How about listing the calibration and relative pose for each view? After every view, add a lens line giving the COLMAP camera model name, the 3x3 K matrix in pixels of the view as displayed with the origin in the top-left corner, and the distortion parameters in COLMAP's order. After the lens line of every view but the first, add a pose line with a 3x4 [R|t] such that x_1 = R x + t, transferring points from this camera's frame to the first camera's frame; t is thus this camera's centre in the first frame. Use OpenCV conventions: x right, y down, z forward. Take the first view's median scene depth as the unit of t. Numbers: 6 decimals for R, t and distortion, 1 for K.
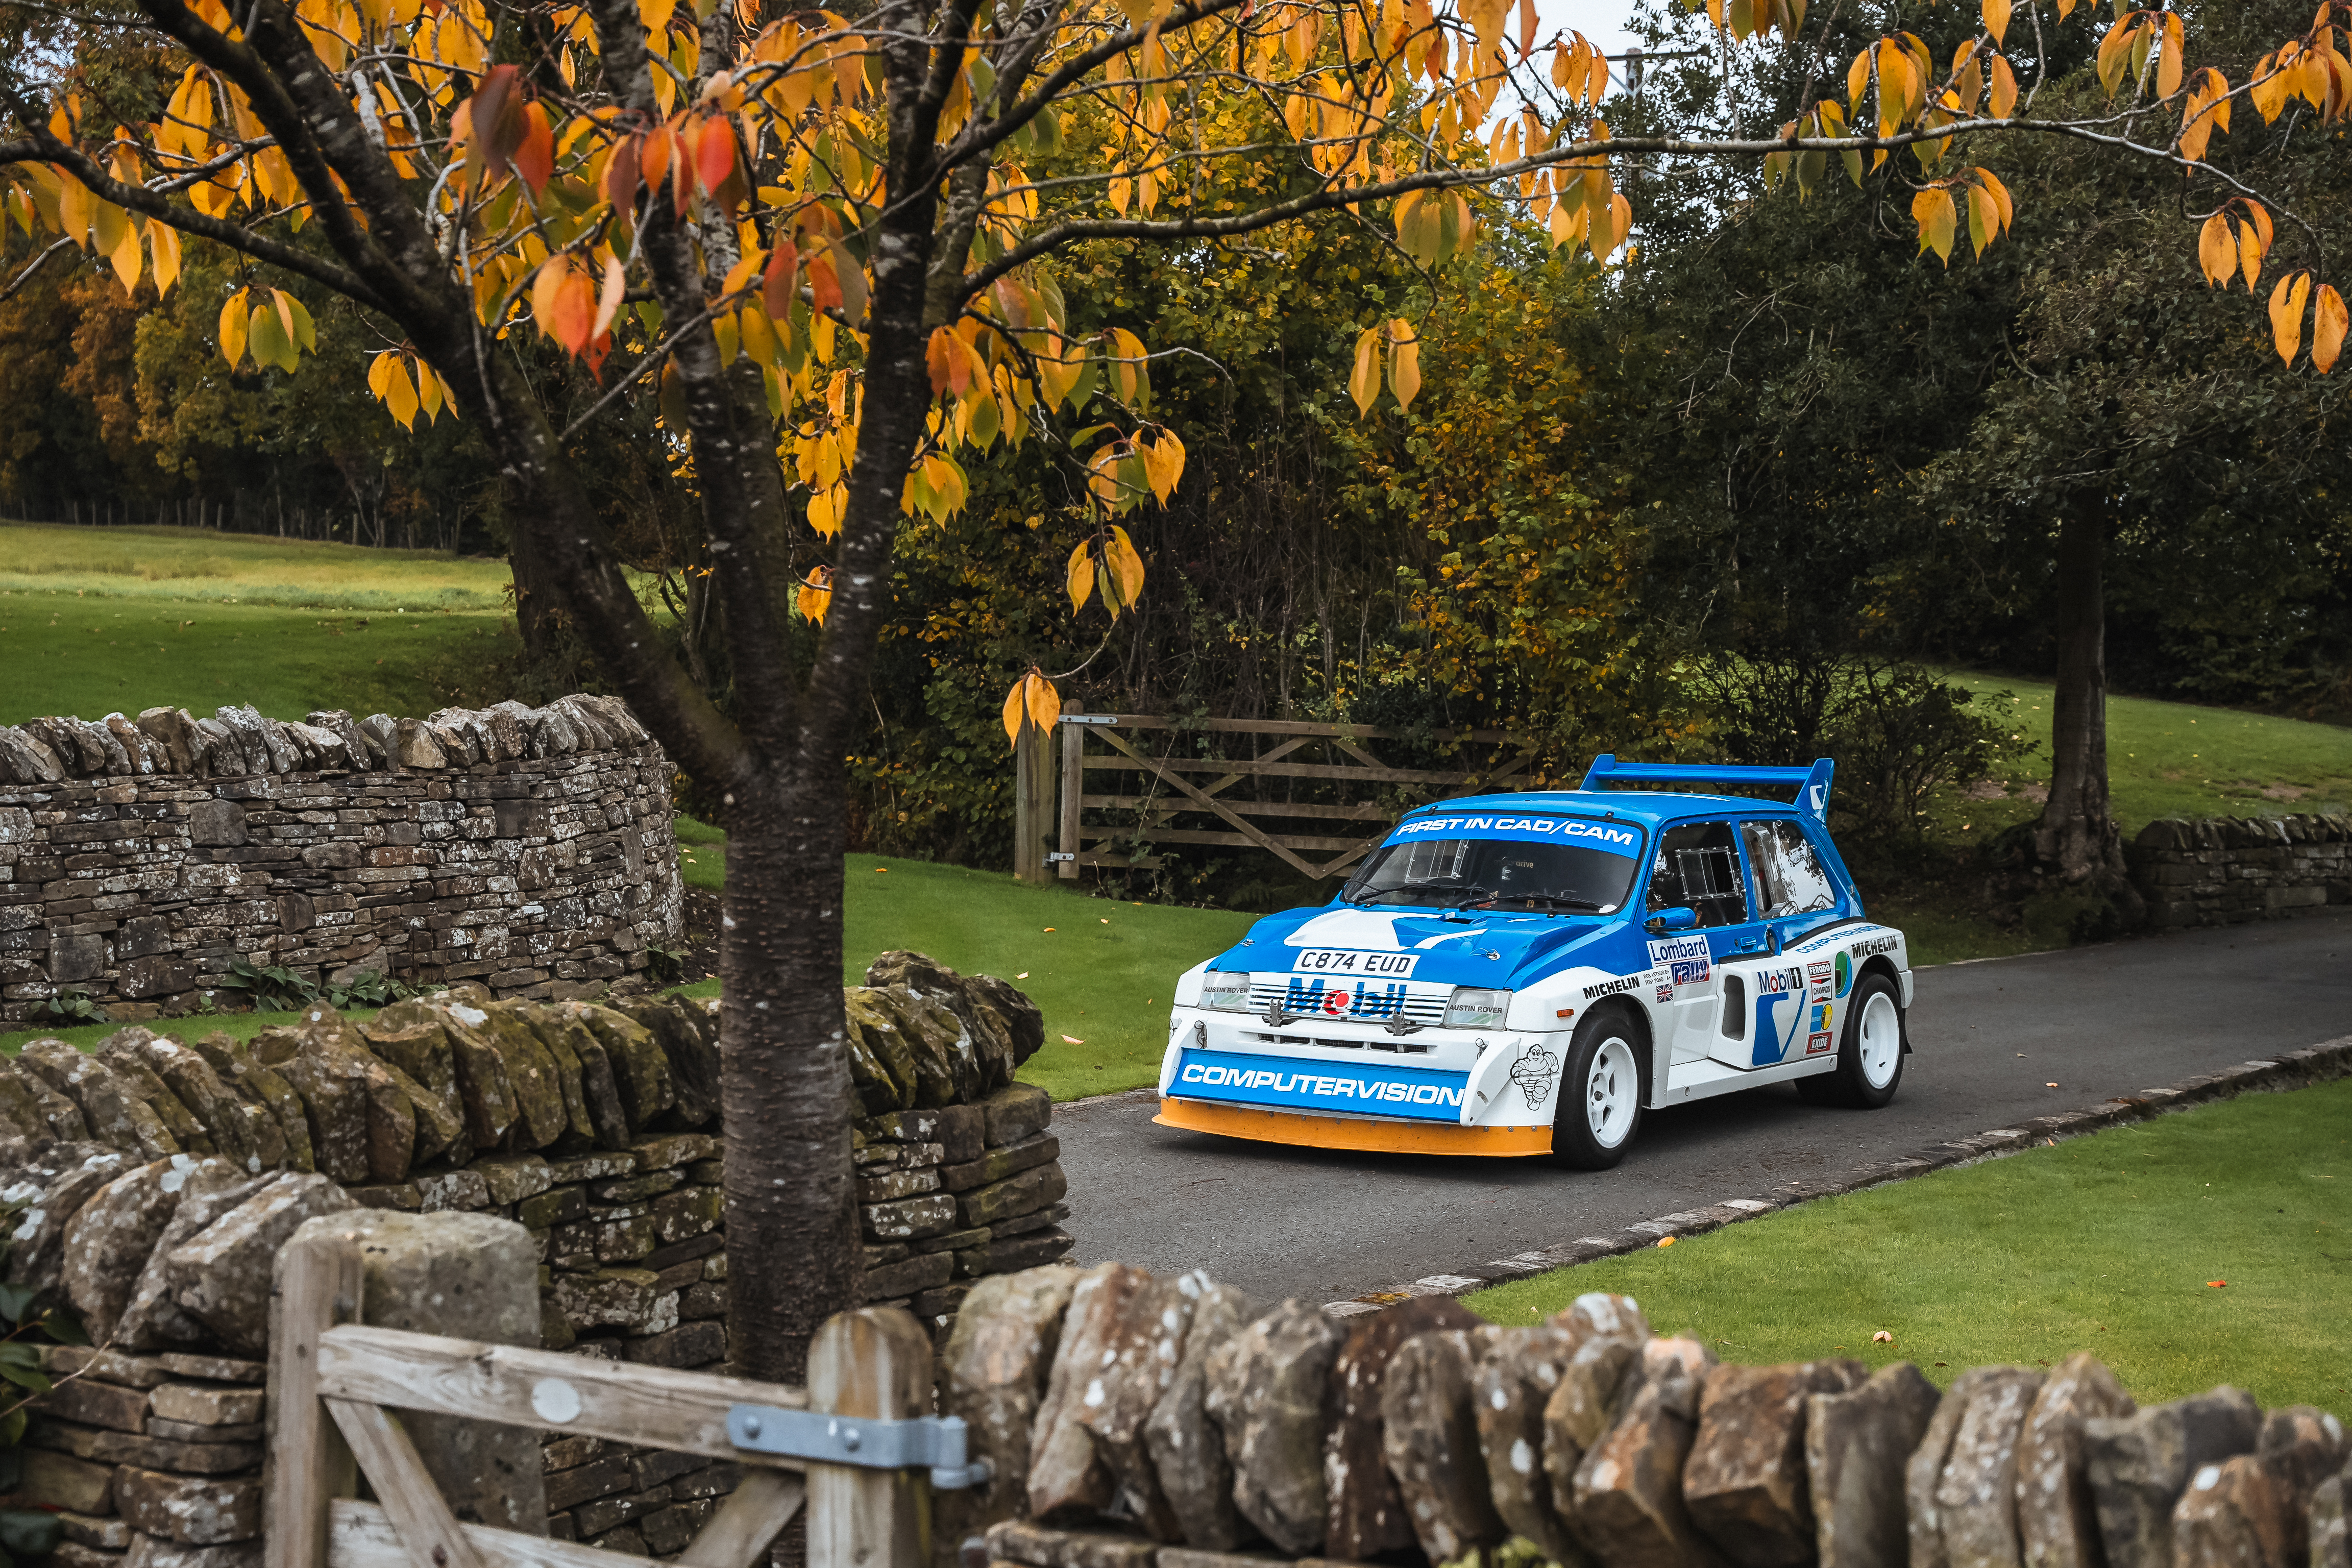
lens RADIAL K [[3361.6, 0, 1177.5], [0, 3361.6, 806.9], [0, 0, 1]] dist [0.022541, 0.037412]
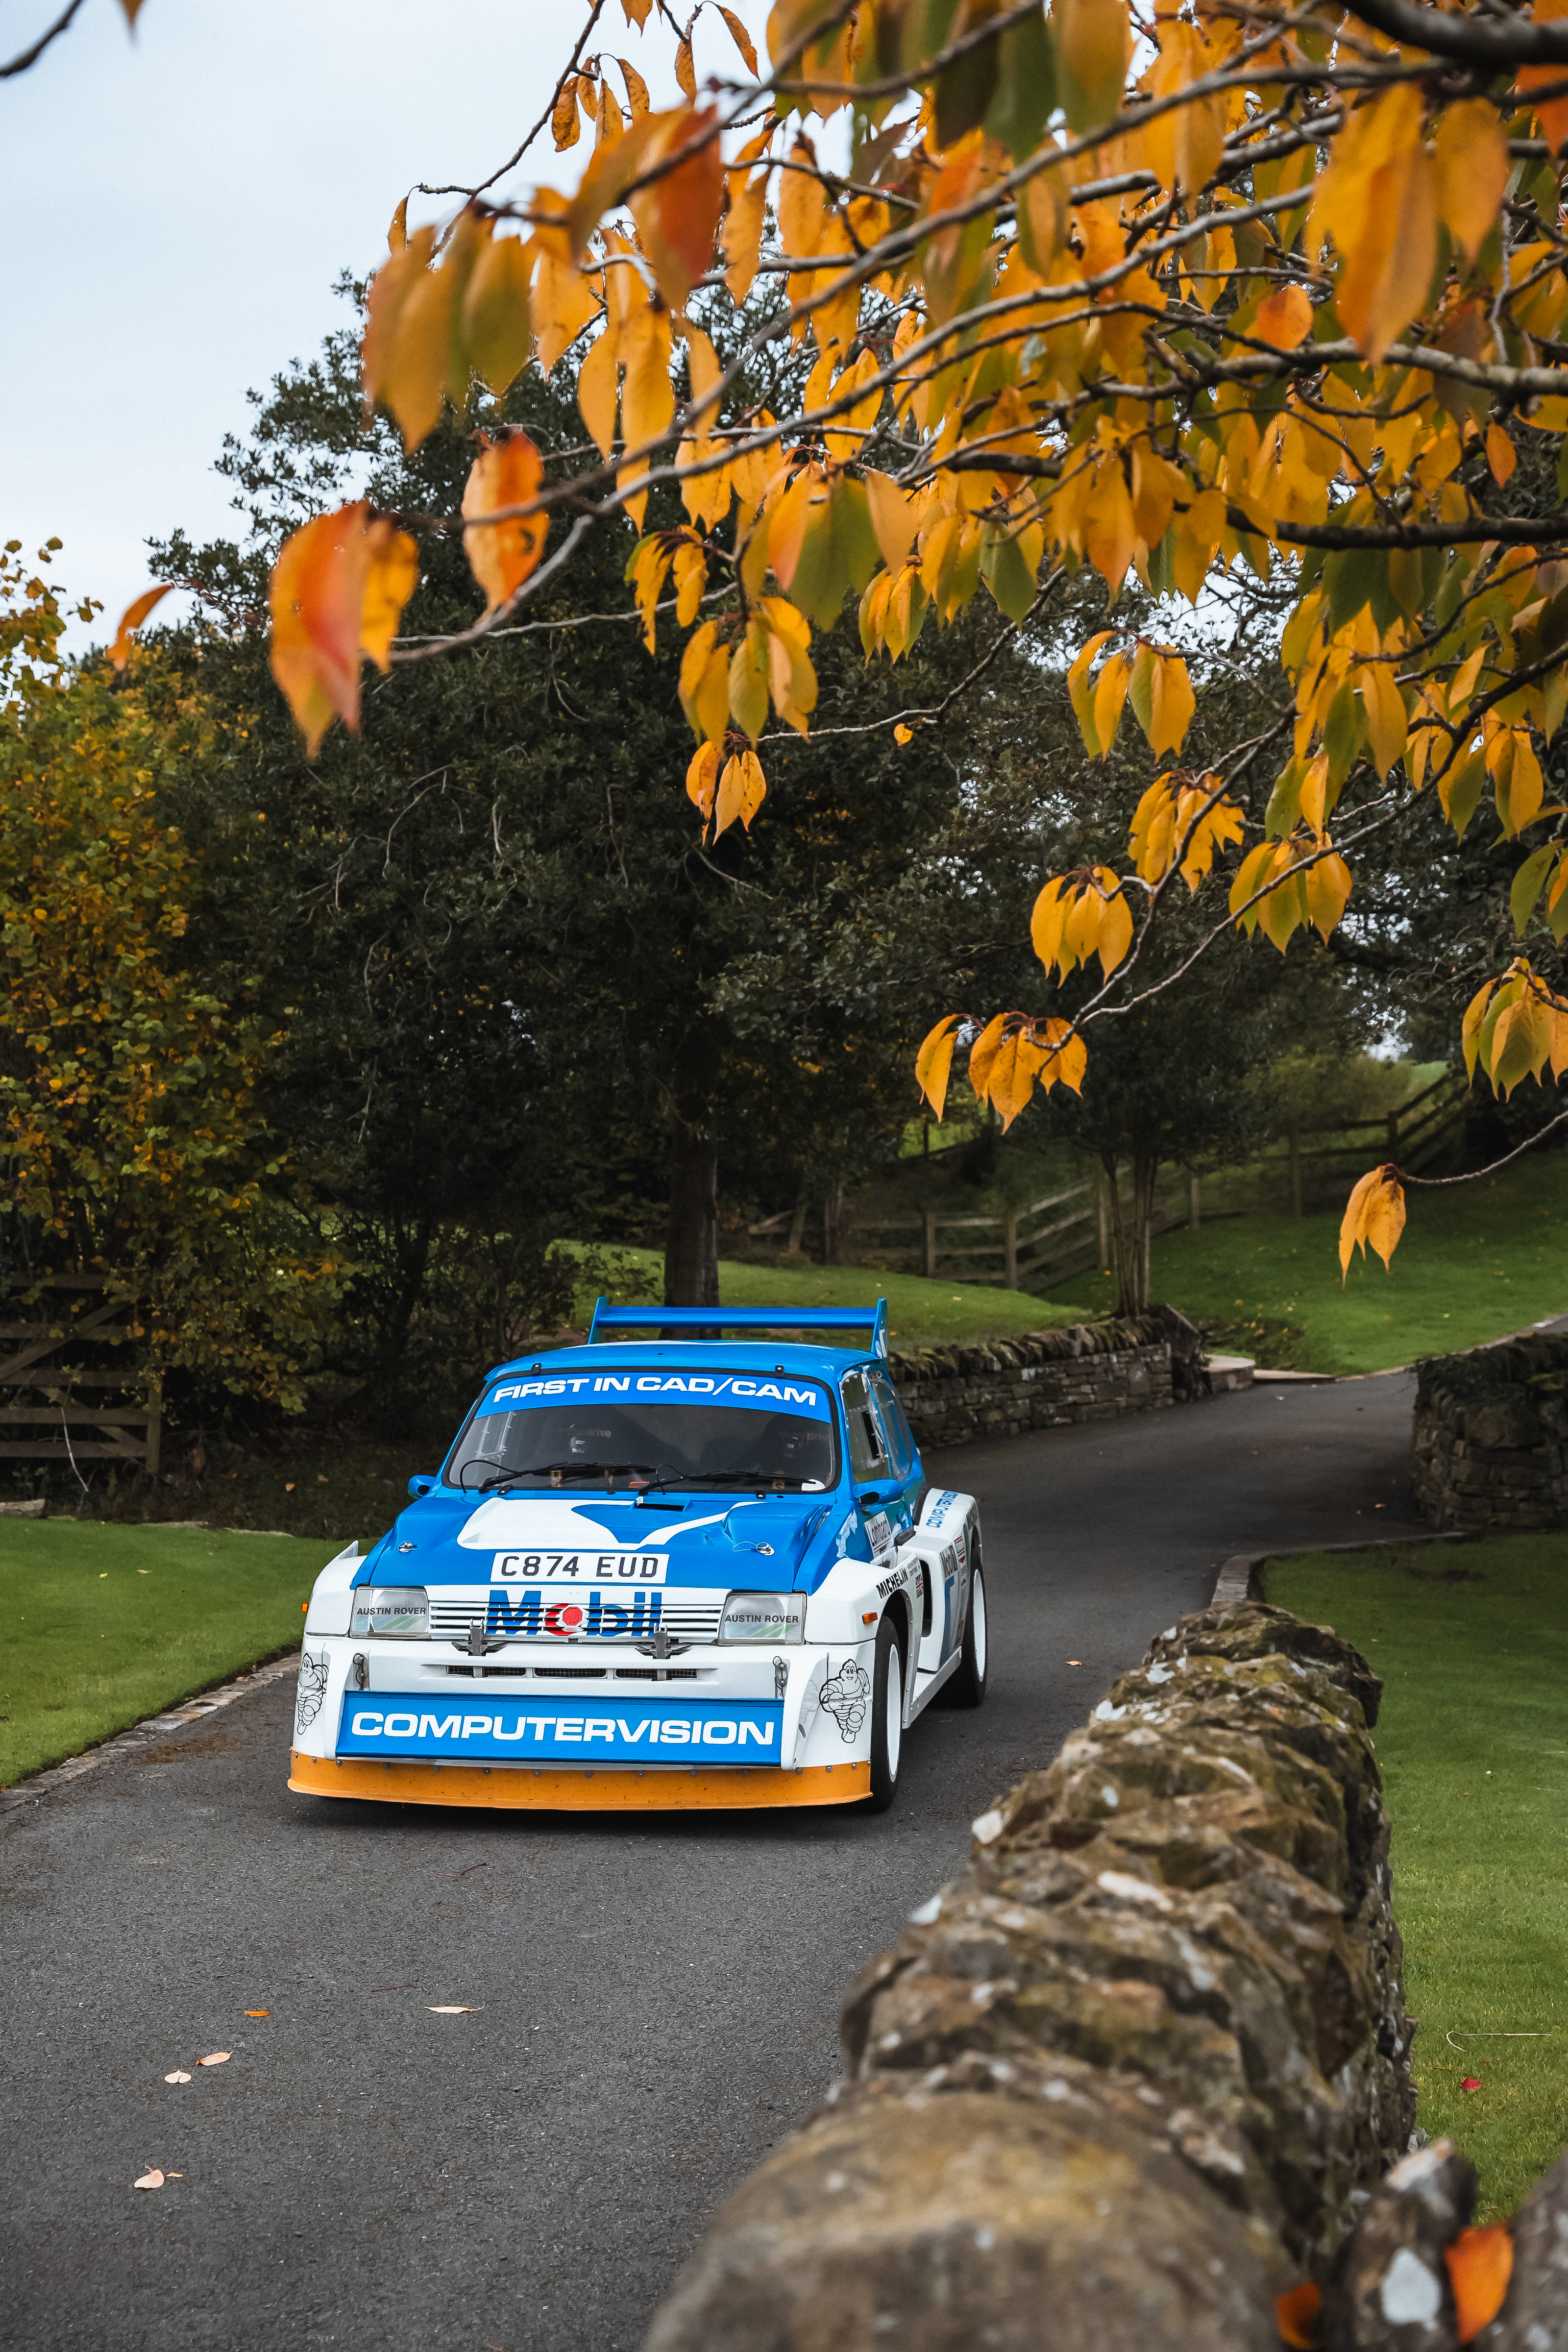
lens RADIAL K [[3506.2, 0, 784.0], [0, 3506.2, 1176.0], [0, 0, 1]] dist [0.029370, 0.009217]
pose [[0.894197, 0.000923, 0.447672, -0.263950], [0.021722, 0.998731, -0.045447, -0.006106], [-0.447145, 0.050363, 0.893042, 0.243301]]
